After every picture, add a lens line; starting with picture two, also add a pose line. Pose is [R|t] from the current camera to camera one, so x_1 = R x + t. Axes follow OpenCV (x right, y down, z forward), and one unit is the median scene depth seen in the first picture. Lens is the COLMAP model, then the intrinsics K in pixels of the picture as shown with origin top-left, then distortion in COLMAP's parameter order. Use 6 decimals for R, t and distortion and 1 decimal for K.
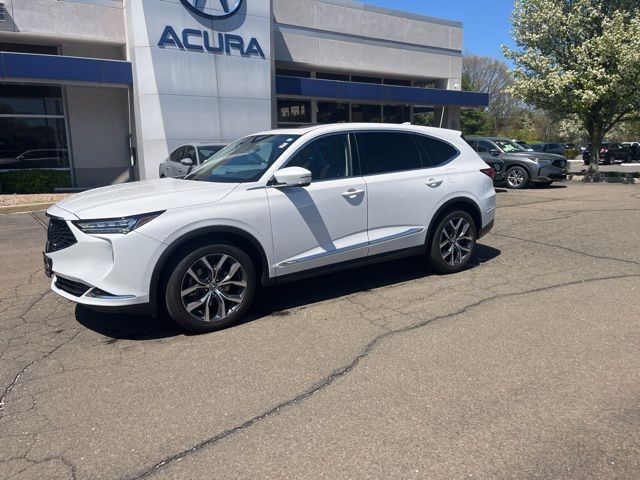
lens RADIAL K [[484.4, 0, 319.6], [0, 484.4, 234.6], [0, 0, 1]] dist [0.076258, -0.098415]
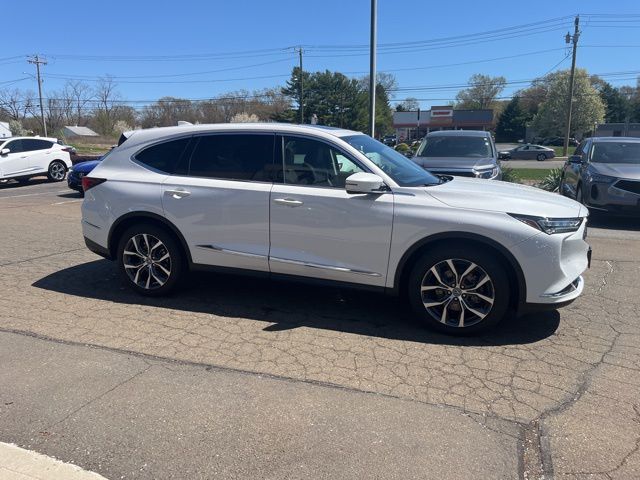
lens RADIAL K [[484.4, 0, 318.6], [0, 484.4, 234.0], [0, 0, 1]] dist [0.076258, -0.098415]
pose [[-0.590314, -0.136236, 0.795594, -0.823385], [0.150548, 0.949775, 0.274341, -0.286007], [-0.793010, 0.281722, -0.540155, 1.585657]]
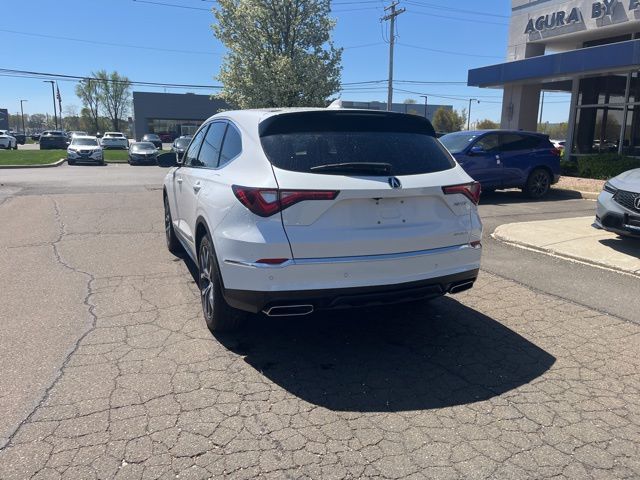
lens RADIAL K [[484.4, 0, 317.6], [0, 484.4, 235.1], [0, 0, 1]] dist [0.076258, -0.098415]
pose [[-0.217391, 0.205388, -0.954231, 0.928109], [-0.173757, 0.953853, 0.244892, -0.253121], [0.960494, 0.219042, -0.171671, 1.319556]]
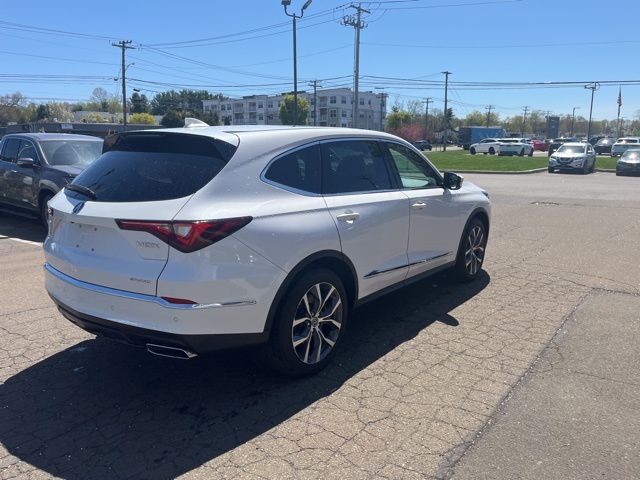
lens RADIAL K [[484.4, 0, 318.0], [0, 484.4, 237.5], [0, 0, 1]] dist [0.076258, -0.098415]
pose [[-0.954208, 0.077457, -0.288941, 0.255301], [-0.032161, 0.933736, 0.356515, -0.363772], [0.297409, 0.349482, -0.888487, 1.883252]]
